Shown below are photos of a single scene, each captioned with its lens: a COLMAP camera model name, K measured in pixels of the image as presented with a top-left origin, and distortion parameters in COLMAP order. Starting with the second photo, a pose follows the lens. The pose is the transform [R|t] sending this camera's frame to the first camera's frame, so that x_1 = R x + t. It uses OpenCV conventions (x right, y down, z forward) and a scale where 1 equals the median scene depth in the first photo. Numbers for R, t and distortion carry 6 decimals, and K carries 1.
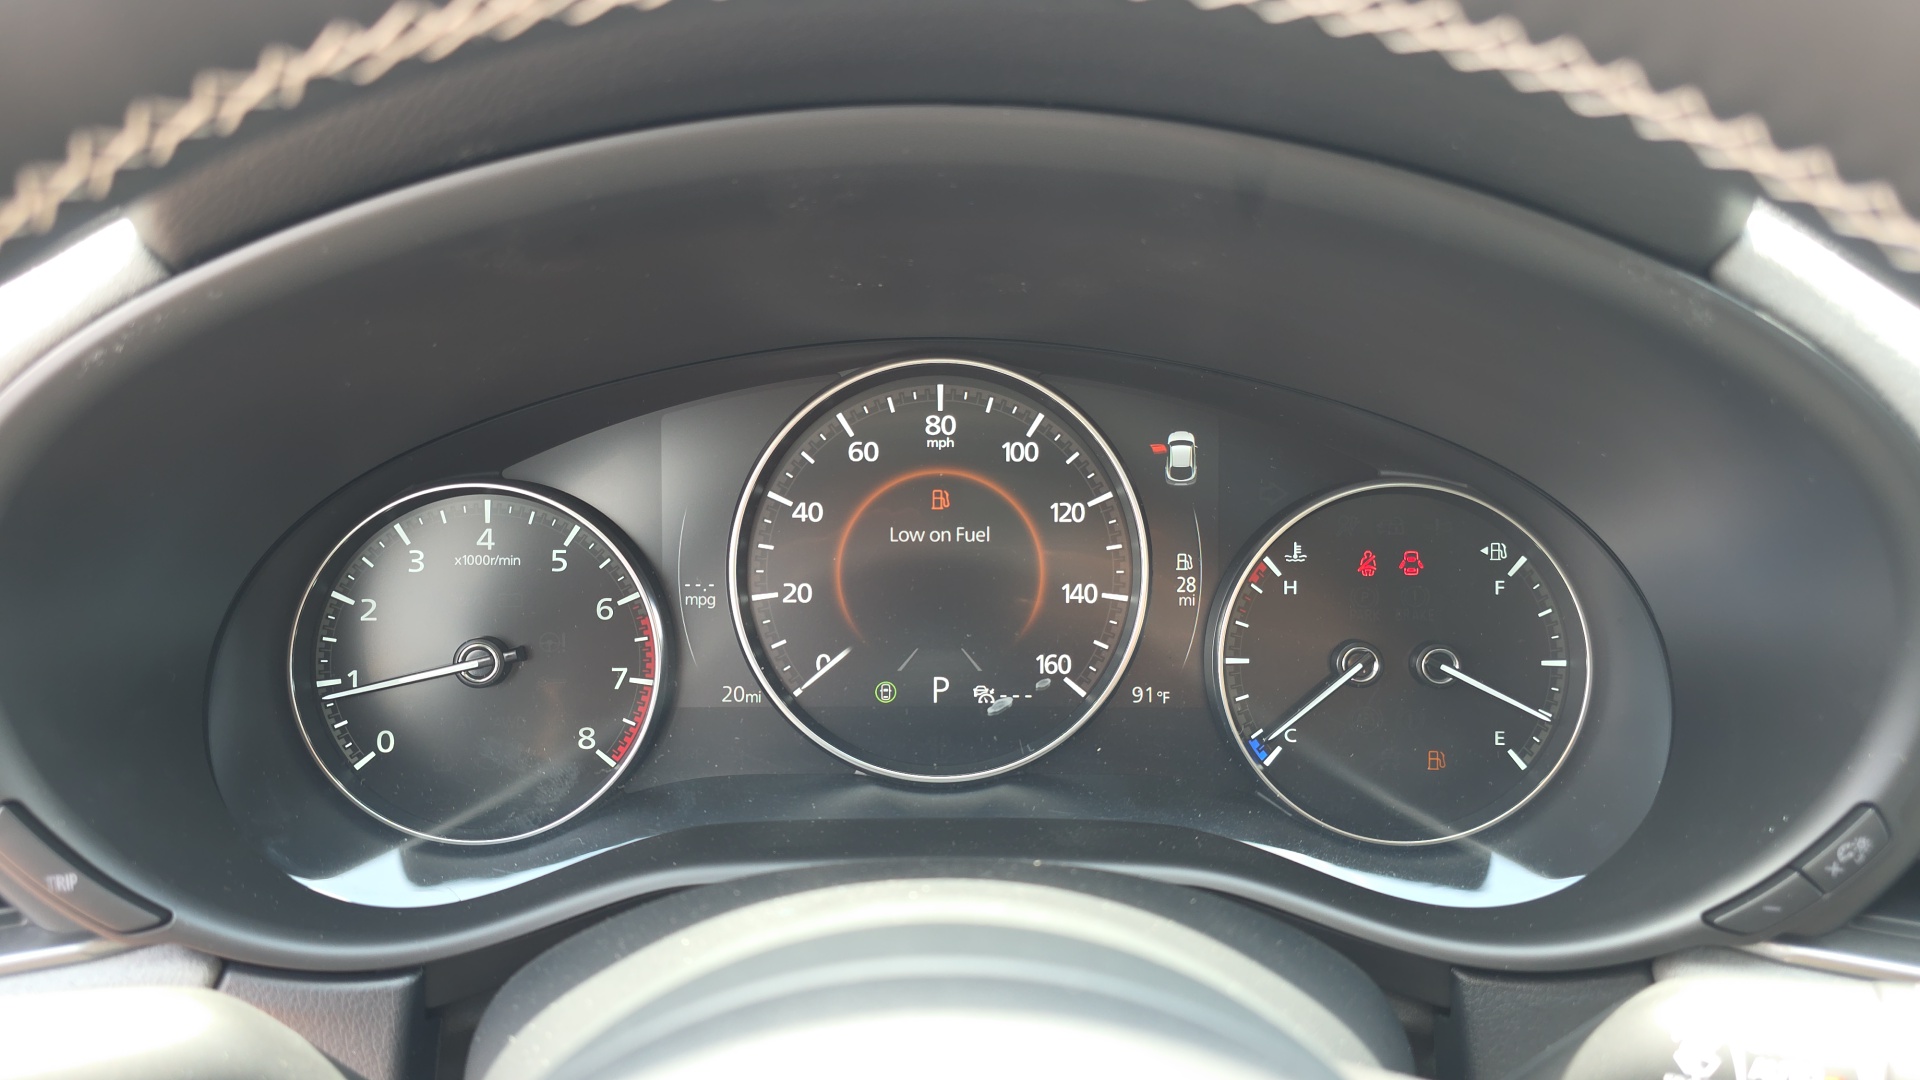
lens RADIAL K [[1277.2, 0, 967.2], [0, 1277.2, 555.6], [0, 0, 1]] dist [0.046356, -0.062354]
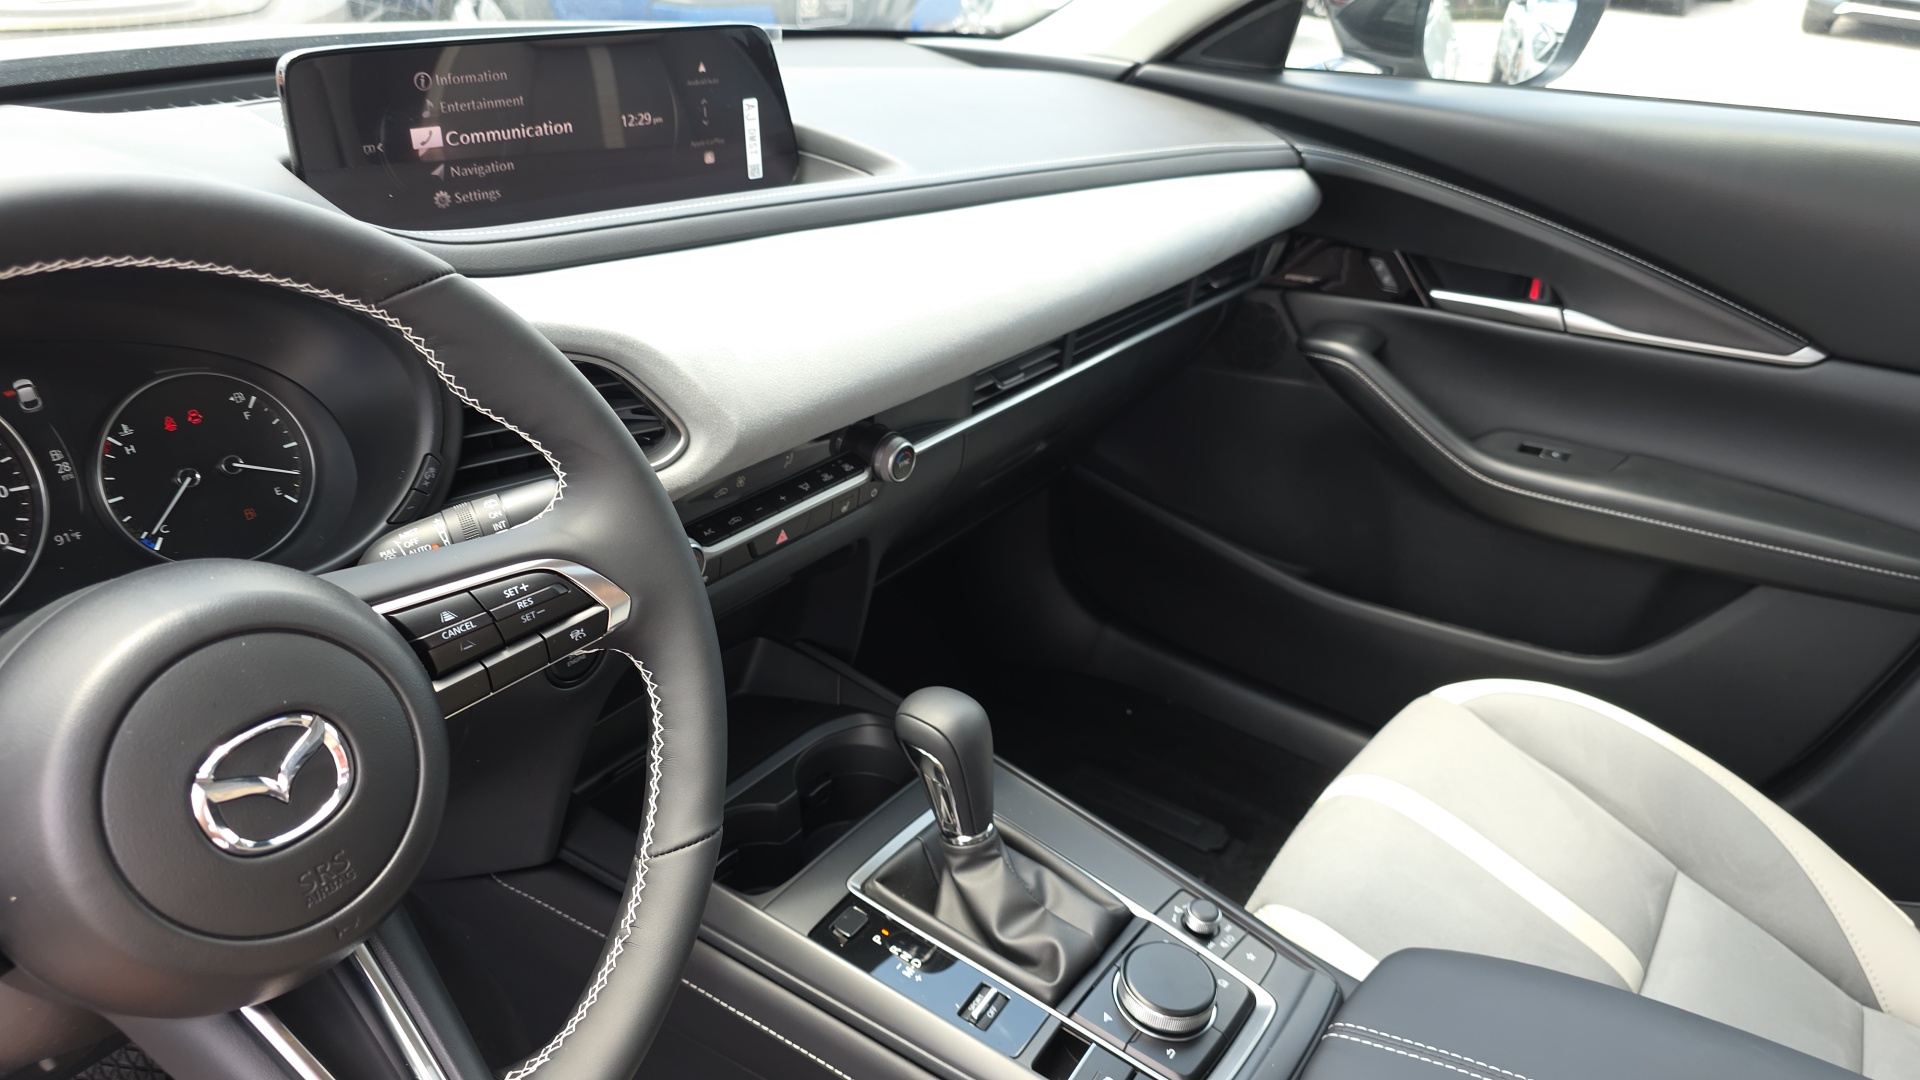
lens RADIAL K [[1295.9, 0, 961.6], [0, 1295.9, 530.9], [0, 0, 1]] dist [0.028019, -0.046277]
pose [[0.571897, -0.352207, 0.740868, -0.440073], [0.251590, 0.934921, 0.250250, -0.029505], [-0.780793, 0.043277, 0.623290, -0.956411]]
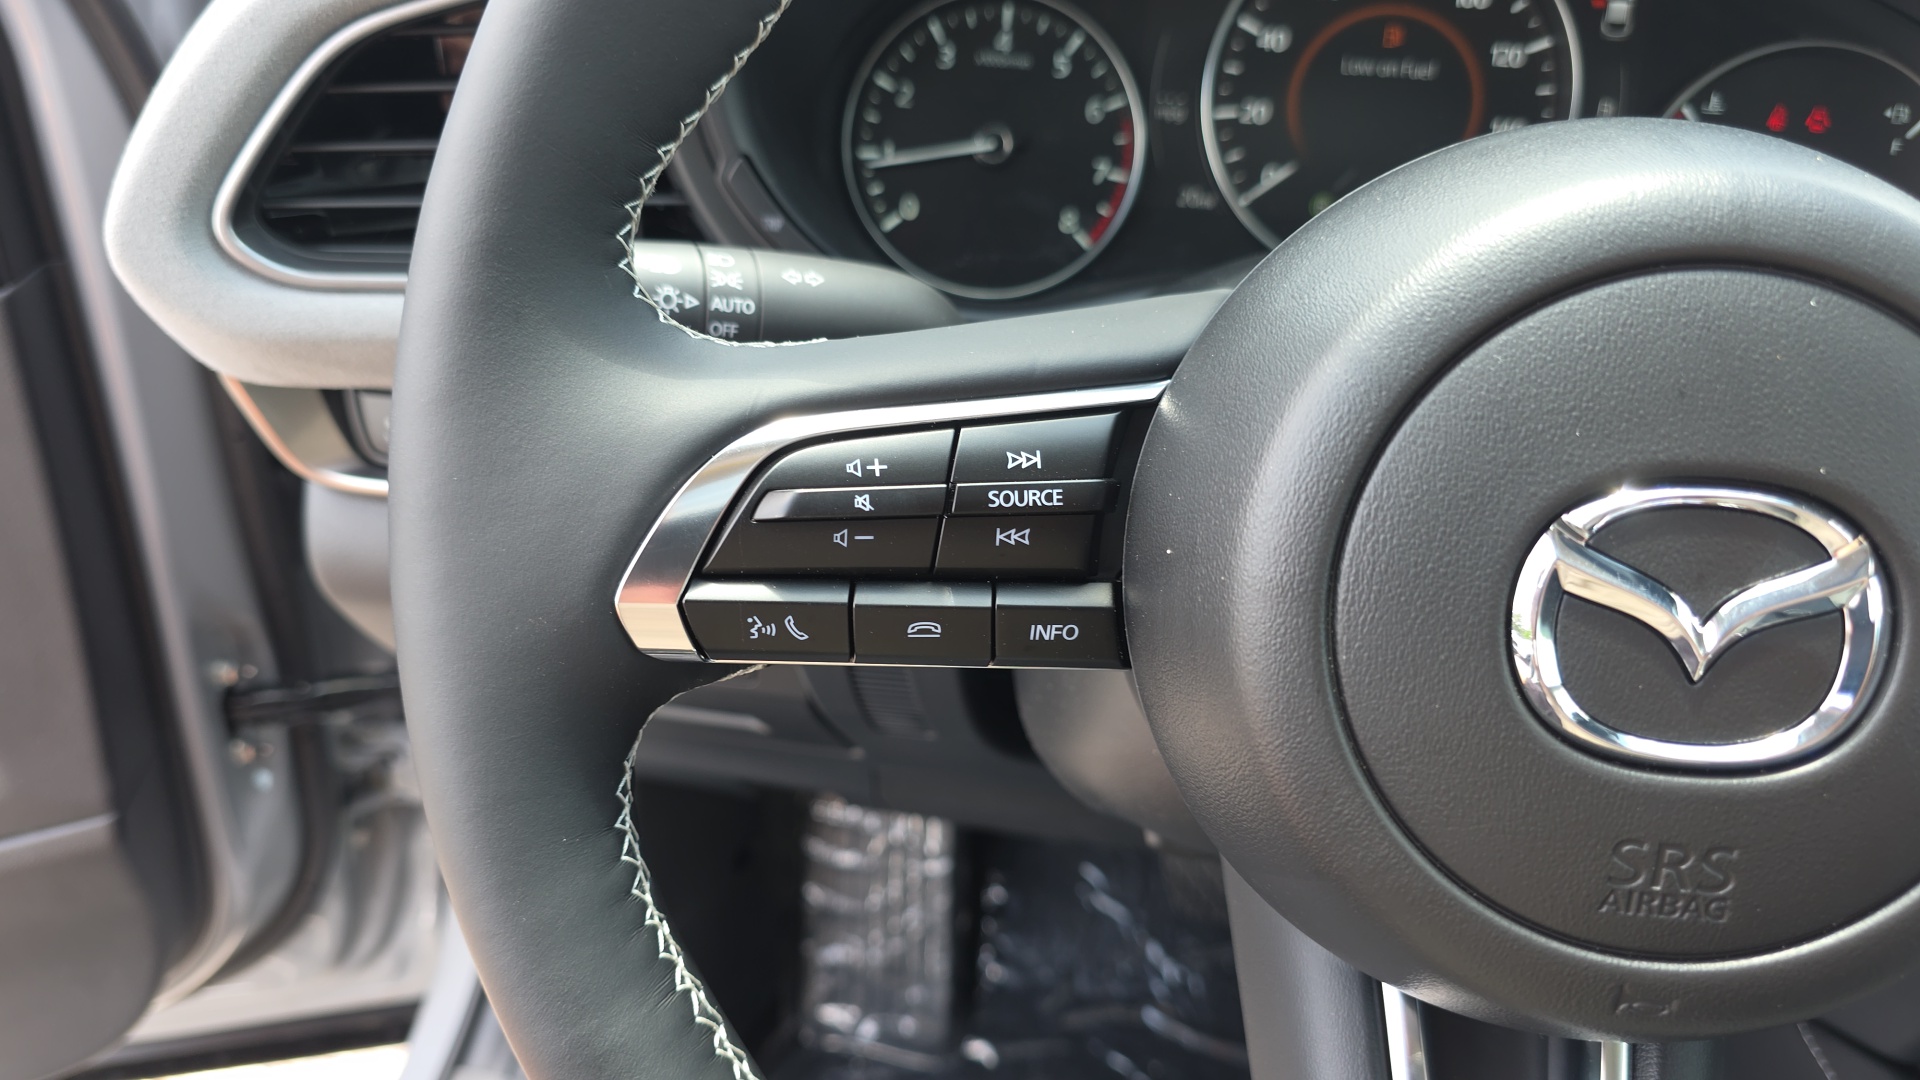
lens RADIAL K [[1359.8, 0, 960.1], [0, 1359.8, 525.5], [0, 0, 1]] dist [-0.000221, -0.001484]
pose [[0.990841, 0.099863, -0.090891, -0.251416], [-0.082387, 0.980389, 0.179022, 0.199988], [0.106987, -0.169894, 0.979638, -0.303257]]
